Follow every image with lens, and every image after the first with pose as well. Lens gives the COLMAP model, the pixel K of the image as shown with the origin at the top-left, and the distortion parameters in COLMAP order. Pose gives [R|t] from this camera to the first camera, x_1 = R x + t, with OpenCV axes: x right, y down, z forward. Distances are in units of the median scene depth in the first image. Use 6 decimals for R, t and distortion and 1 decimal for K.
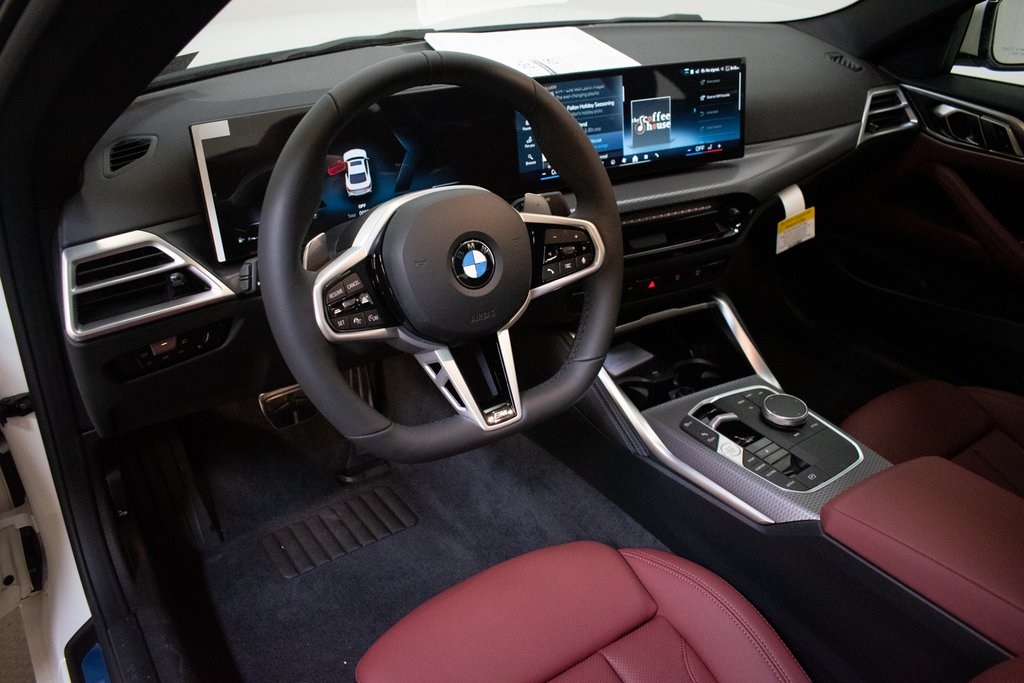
lens RADIAL K [[680.9, 0, 512.0], [0, 680.9, 341.5], [0, 0, 1]] dist [-0.040062, 0.001633]
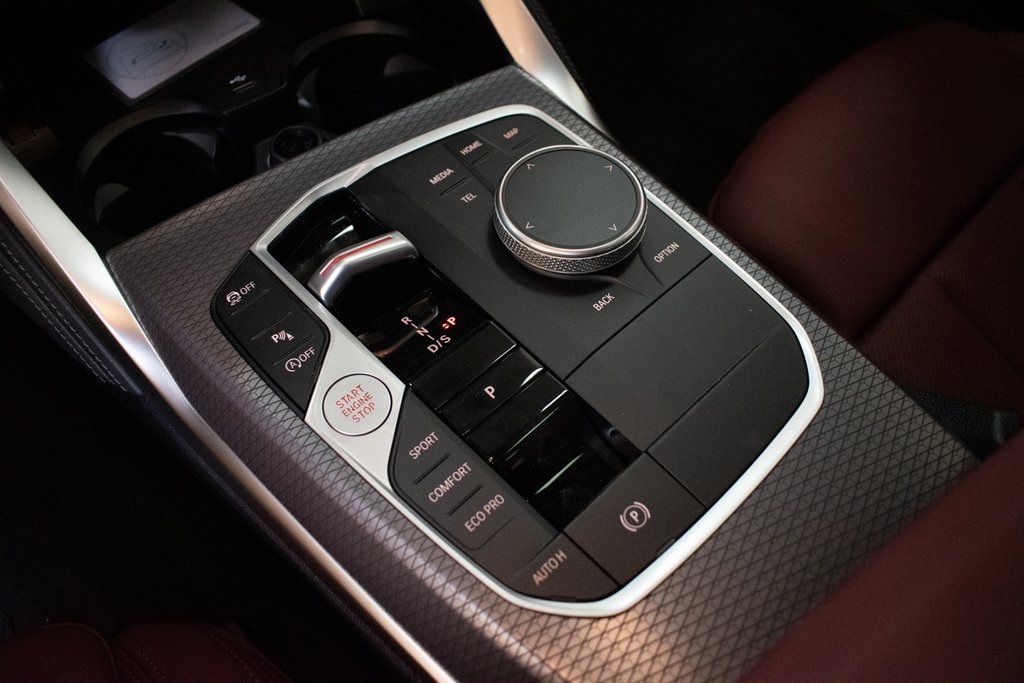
lens RADIAL K [[680.9, 0, 512.0], [0, 680.9, 341.5], [0, 0, 1]] dist [-0.040062, 0.001633]
pose [[0.984558, -0.141979, 0.102404, 0.299447], [0.076926, 0.876371, 0.475454, 0.011215], [-0.157248, -0.460234, 0.873760, 0.636628]]
